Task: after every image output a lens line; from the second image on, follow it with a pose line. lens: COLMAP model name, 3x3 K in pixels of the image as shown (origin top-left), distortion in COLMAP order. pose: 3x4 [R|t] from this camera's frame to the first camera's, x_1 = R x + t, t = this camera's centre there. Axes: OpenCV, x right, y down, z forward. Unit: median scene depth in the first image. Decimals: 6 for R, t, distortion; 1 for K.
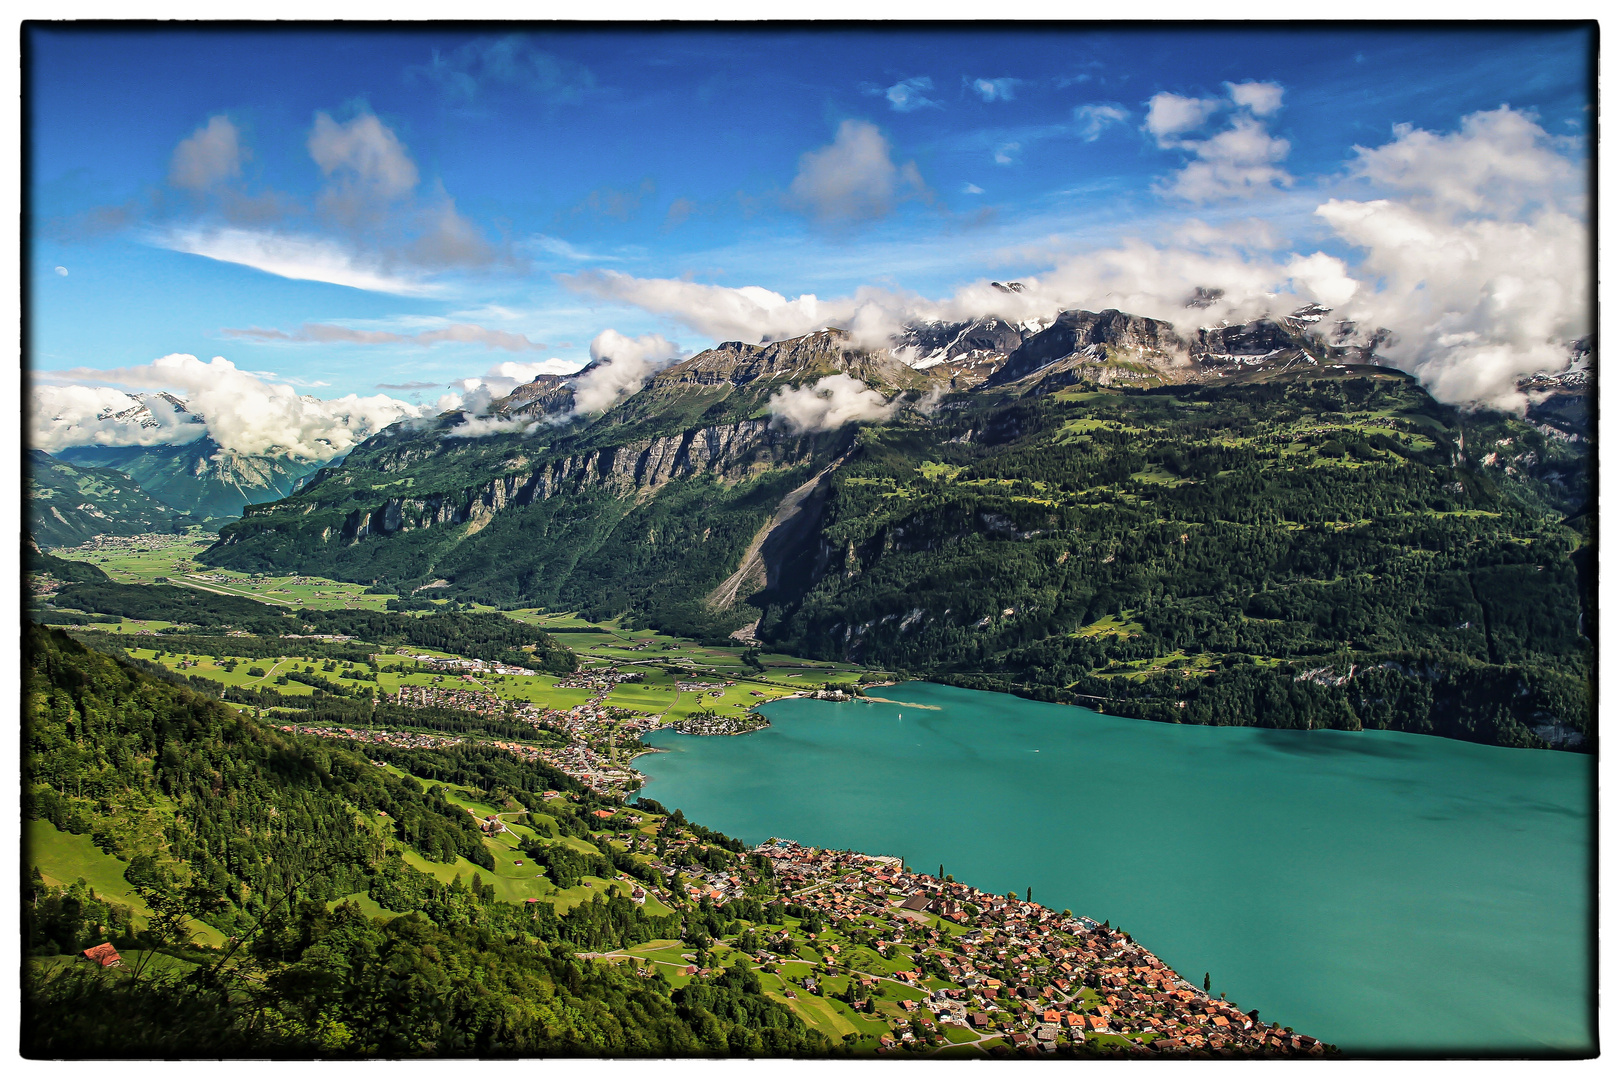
lens RADIAL K [[1151.1, 0, 810.0], [0, 1151.1, 540.0], [0, 0, 1]] dist [0.002546, 0.001152]
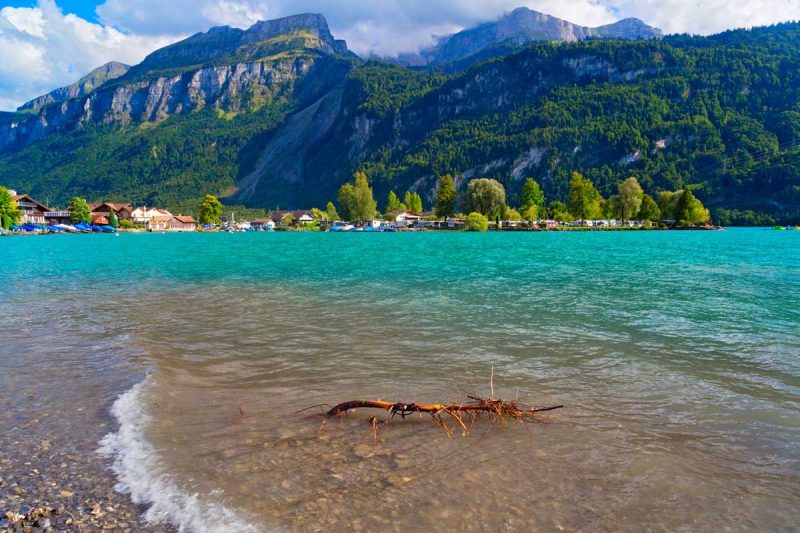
lens RADIAL K [[568.4, 0, 400.0], [0, 568.4, 266.5], [0, 0, 1]] dist [0.002546, 0.001152]
pose [[0.964203, -0.040563, 0.262043, -0.060858], [0.035078, 0.999057, 0.025575, 0.081350], [-0.262833, -0.015467, 0.964717, 0.437228]]
